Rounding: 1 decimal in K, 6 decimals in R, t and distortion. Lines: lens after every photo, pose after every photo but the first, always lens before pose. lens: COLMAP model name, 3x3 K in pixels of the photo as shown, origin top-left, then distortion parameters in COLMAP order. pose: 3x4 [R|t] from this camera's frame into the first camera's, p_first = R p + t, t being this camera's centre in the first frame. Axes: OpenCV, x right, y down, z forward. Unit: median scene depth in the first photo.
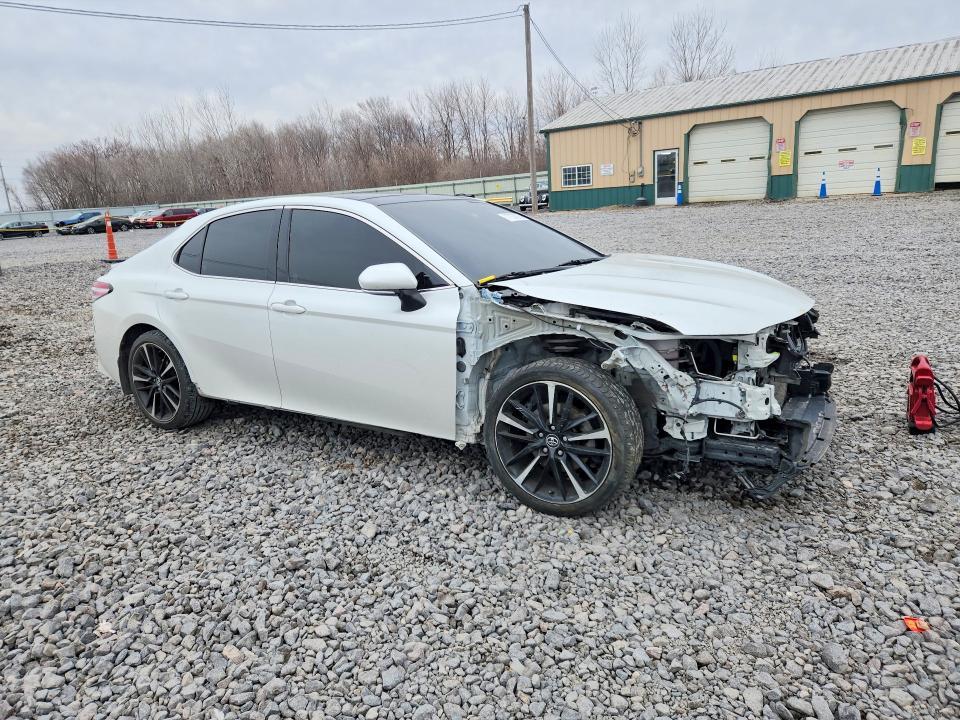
lens RADIAL K [[718.8, 0, 470.1], [0, 718.8, 359.0], [0, 0, 1]] dist [0.053384, -0.002586]
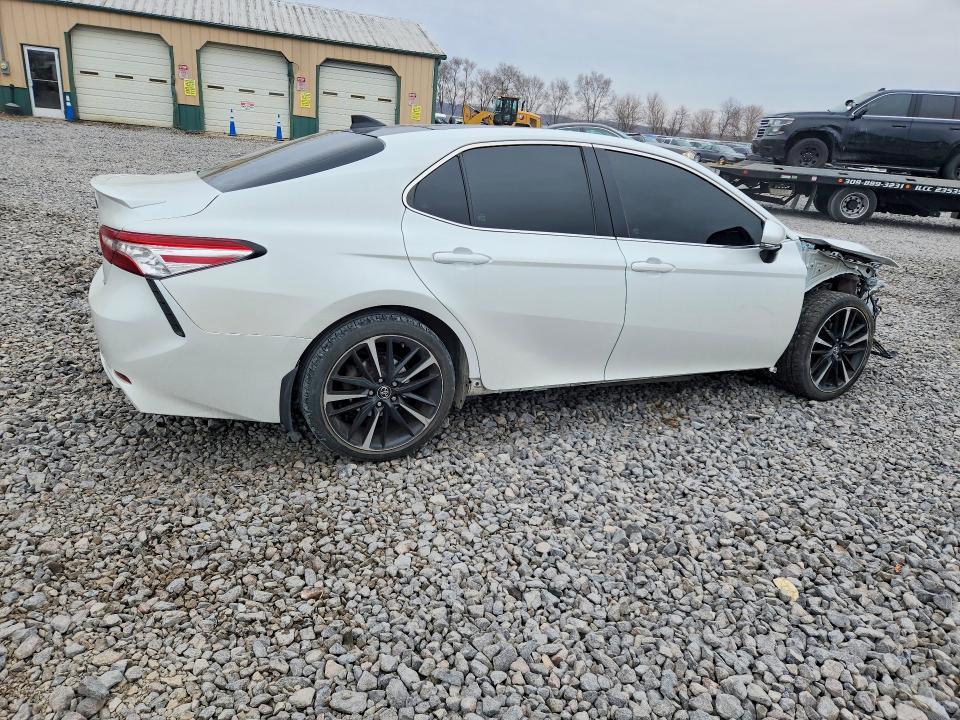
lens RADIAL K [[677.3, 0, 479.4], [0, 677.3, 405.0], [0, 0, 1]] dist [0.043213, -0.007964]
pose [[0.488914, -0.227007, 0.842277, -0.288831], [0.081102, 0.973193, 0.215214, -0.026585], [-0.868554, -0.036911, 0.494219, 0.195307]]
